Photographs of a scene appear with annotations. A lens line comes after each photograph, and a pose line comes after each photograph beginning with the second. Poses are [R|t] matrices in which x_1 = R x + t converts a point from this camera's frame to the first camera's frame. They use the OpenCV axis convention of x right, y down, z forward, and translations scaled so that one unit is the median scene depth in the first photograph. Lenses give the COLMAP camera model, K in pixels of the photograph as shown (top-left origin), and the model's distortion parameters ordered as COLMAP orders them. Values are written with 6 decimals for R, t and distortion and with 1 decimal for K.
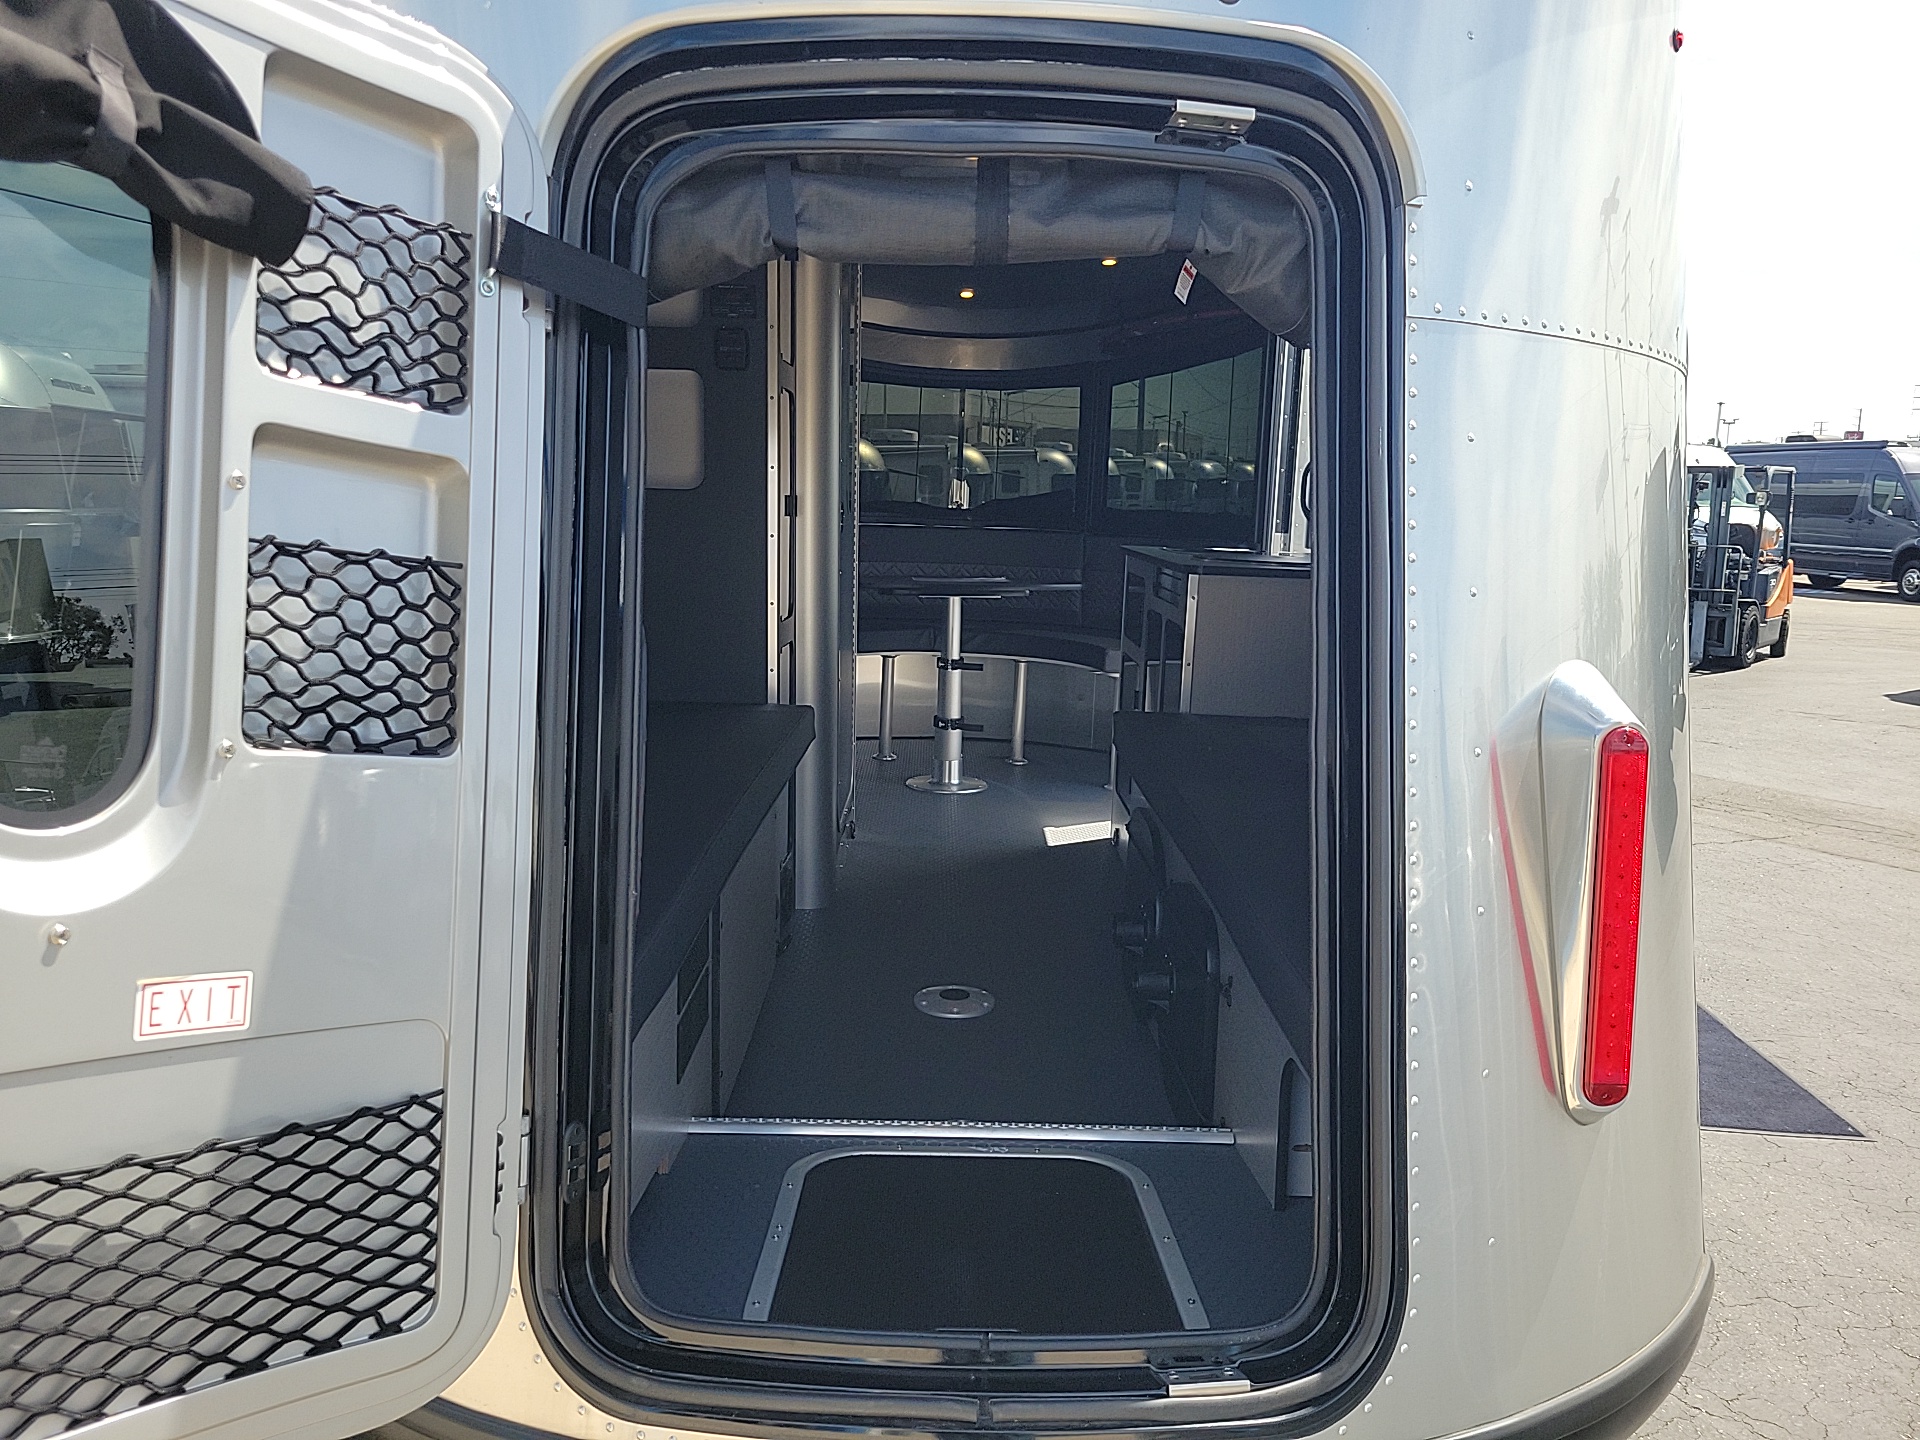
lens RADIAL K [[1469.2, 0, 978.1], [0, 1469.2, 730.9], [0, 0, 1]] dist [0.038017, -0.025302]
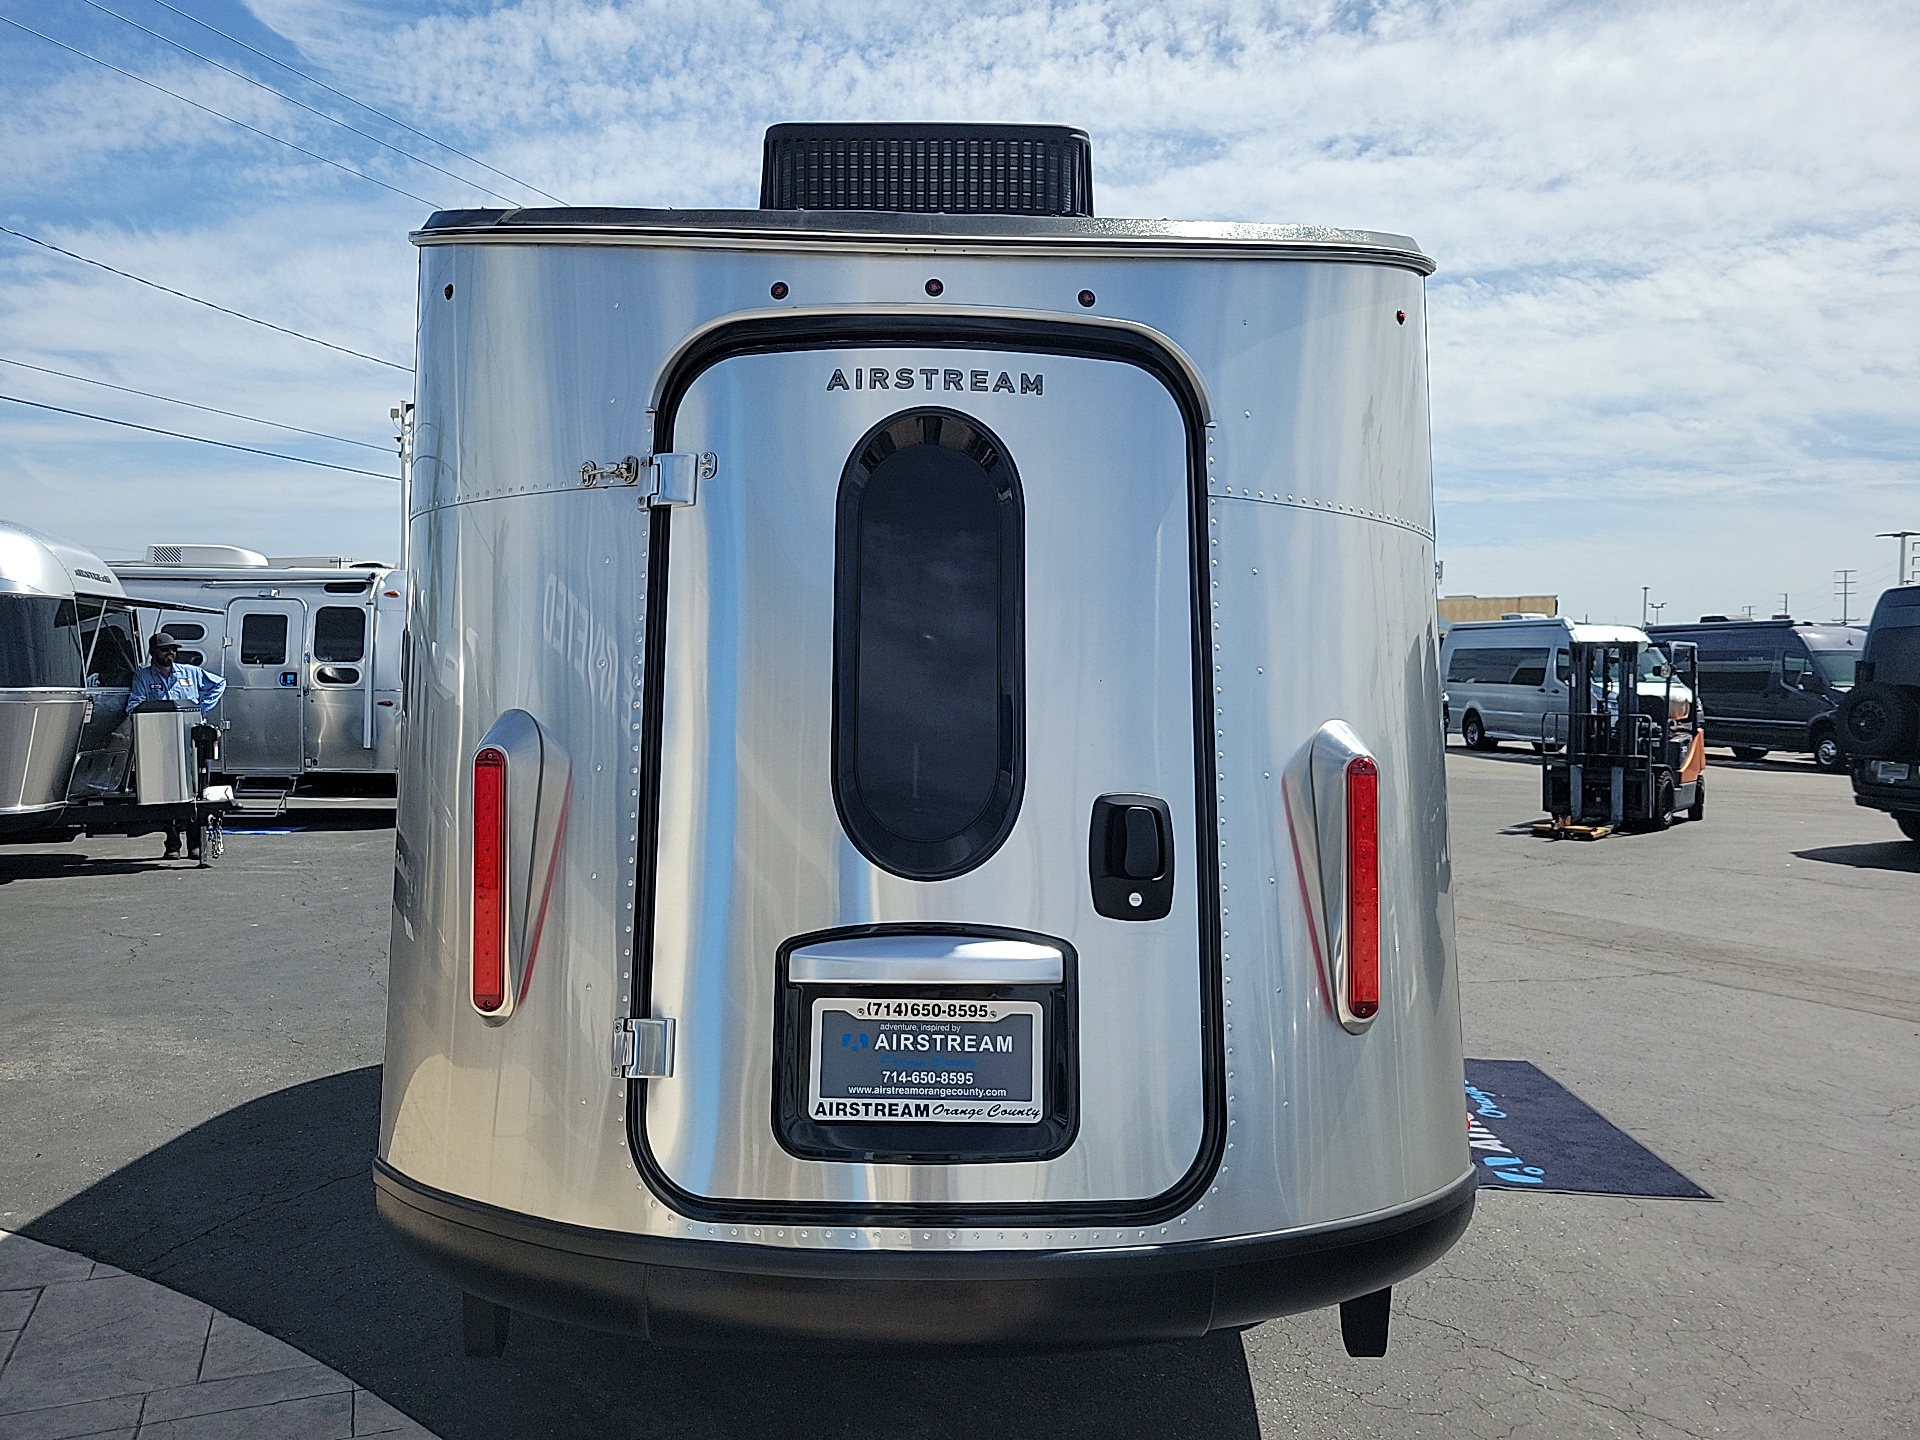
lens RADIAL K [[1469.2, 0, 969.9], [0, 1469.2, 726.4], [0, 0, 1]] dist [0.038017, -0.025302]
pose [[0.999706, -0.008073, 0.022883, 0.000172], [0.010934, 0.991739, -0.127806, 0.018447], [-0.021662, 0.128019, 0.991535, -0.059121]]
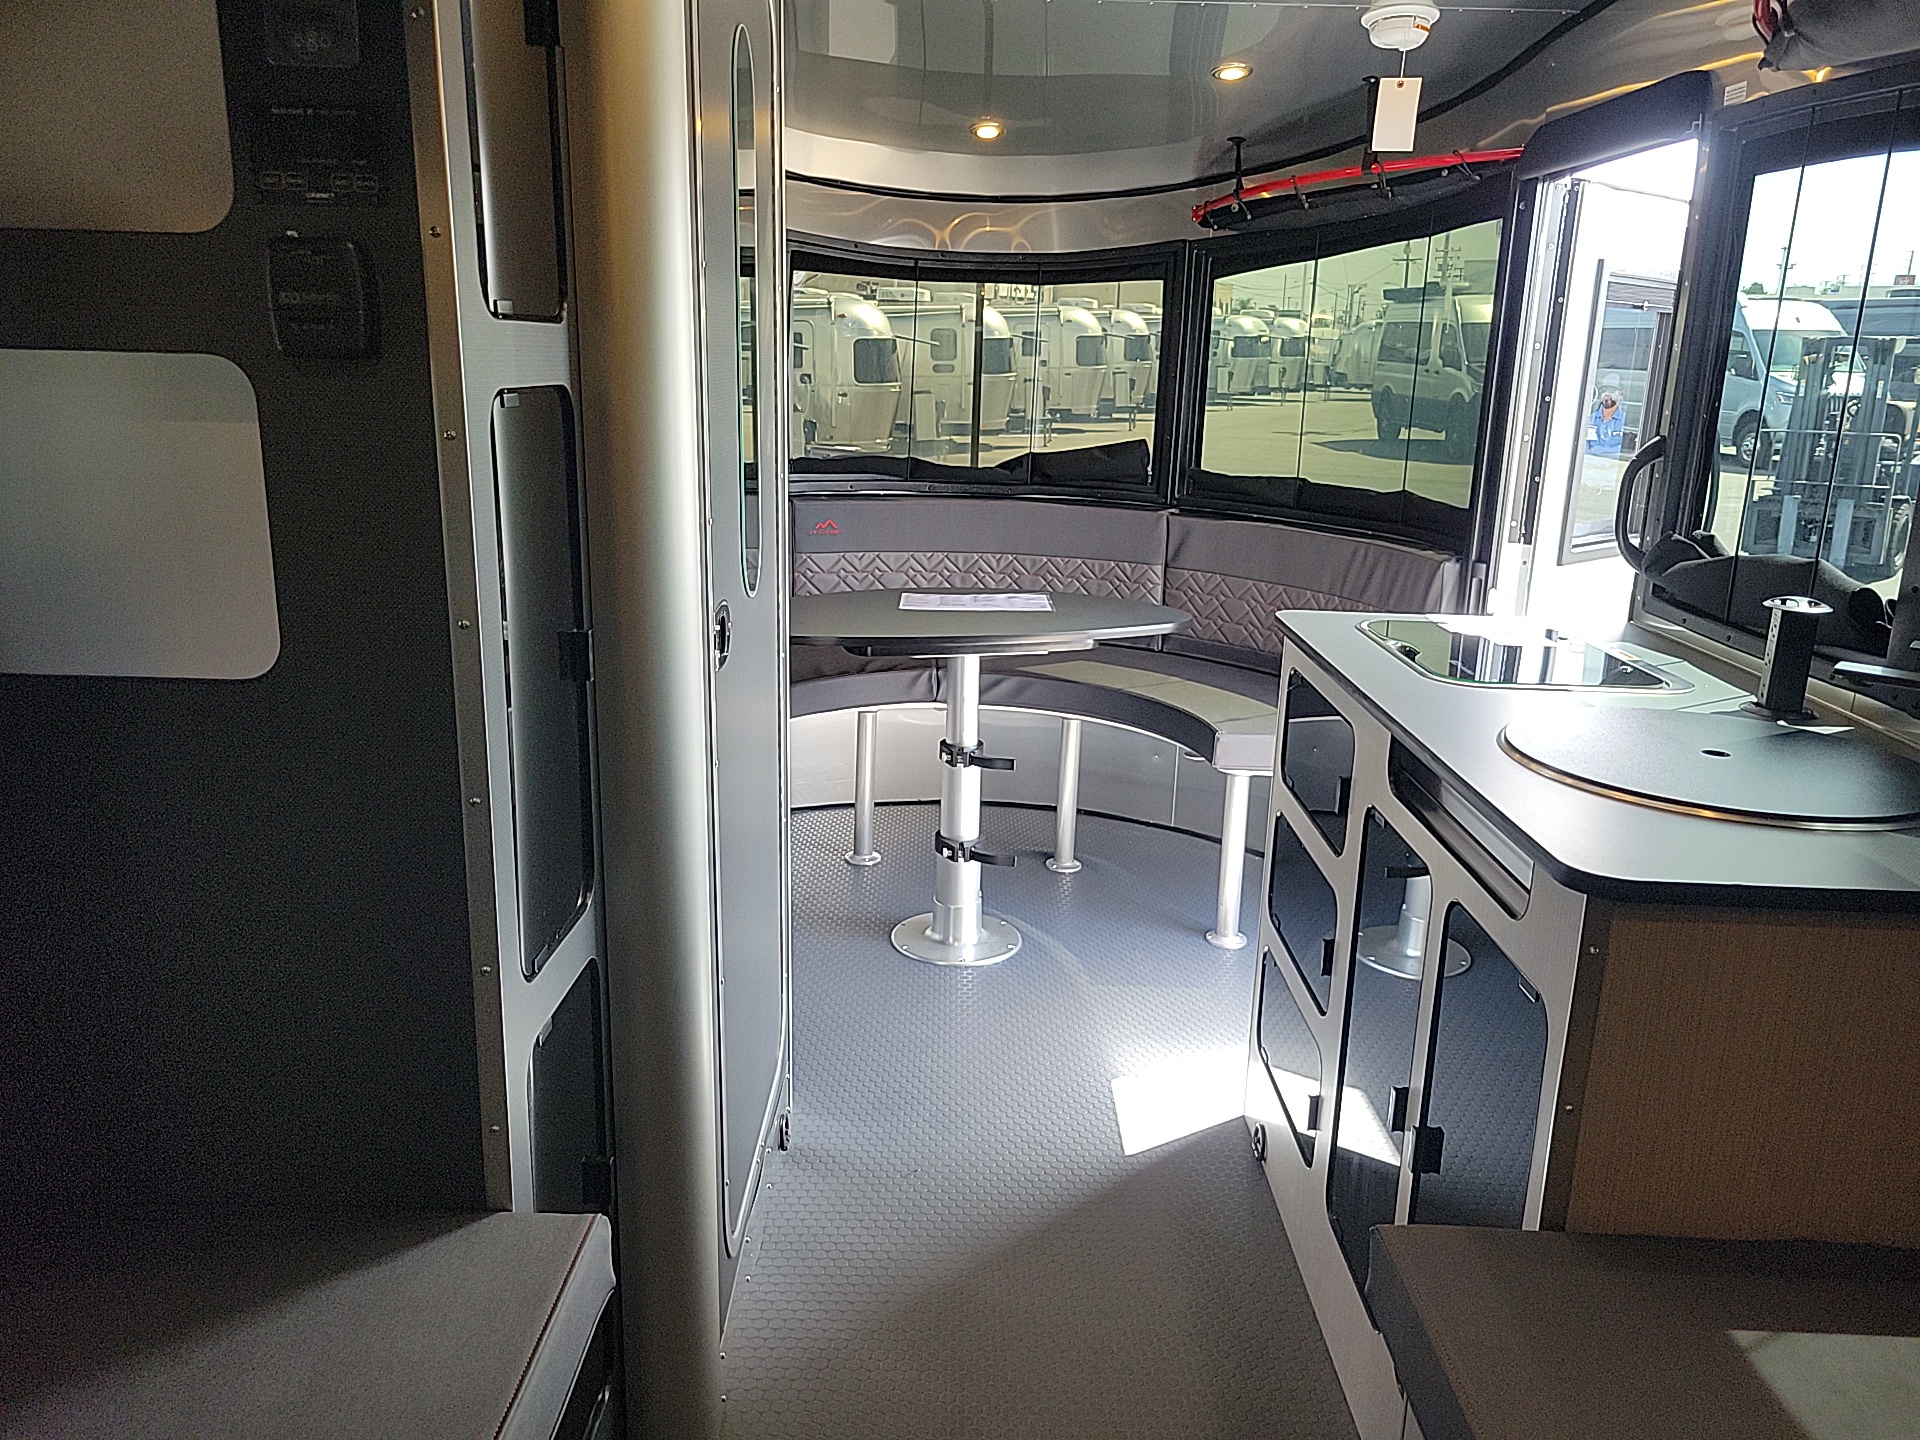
lens RADIAL K [[1469.2, 0, 971.9], [0, 1469.2, 714.8], [0, 0, 1]] dist [0.038017, -0.025302]
pose [[0.999890, 0.001249, -0.014790, -0.002457], [0.000044, 0.996203, 0.087064, -0.050291], [0.014843, -0.087055, 0.996093, 0.171167]]
